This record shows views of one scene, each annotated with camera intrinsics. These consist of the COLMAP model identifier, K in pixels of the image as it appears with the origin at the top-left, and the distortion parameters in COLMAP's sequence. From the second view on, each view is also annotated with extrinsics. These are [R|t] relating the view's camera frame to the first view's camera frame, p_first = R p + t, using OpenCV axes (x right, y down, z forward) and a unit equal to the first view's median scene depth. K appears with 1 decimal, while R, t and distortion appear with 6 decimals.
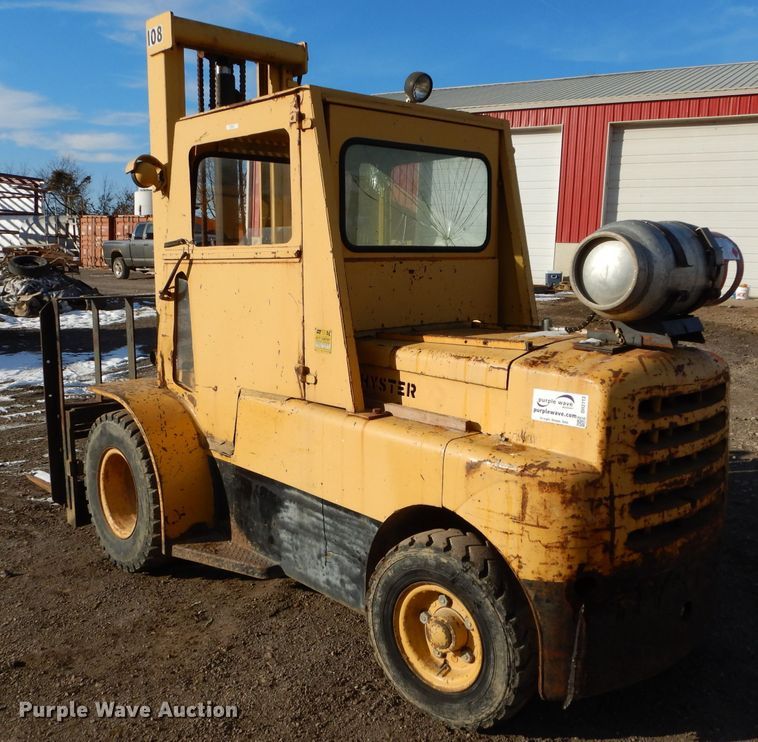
lens RADIAL K [[772.7, 0, 379.0], [0, 772.7, 371.0], [0, 0, 1]] dist [0.007276, 0.000535]
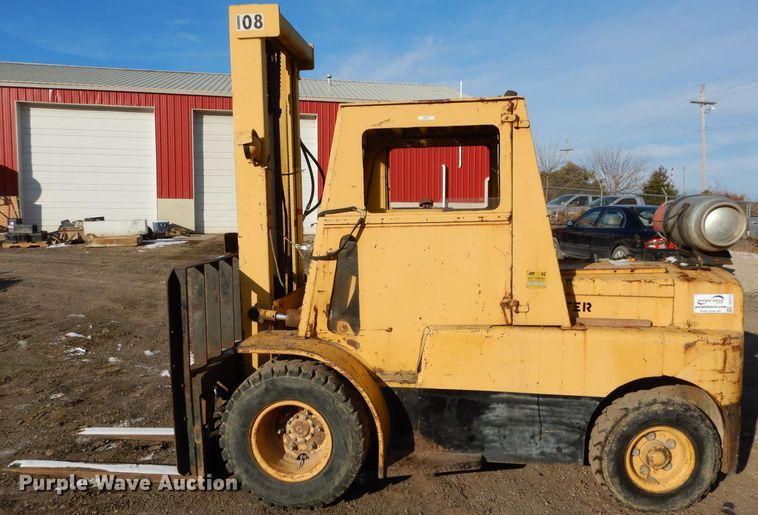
lens RADIAL K [[576.6, 0, 378.7], [0, 576.6, 276.3], [0, 0, 1]] dist [0.005714, 0.002370]
pose [[0.778764, -0.088671, 0.621018, -0.904484], [0.106095, 0.994316, 0.008928, -0.081818], [-0.618280, 0.058934, 0.783745, 0.350698]]
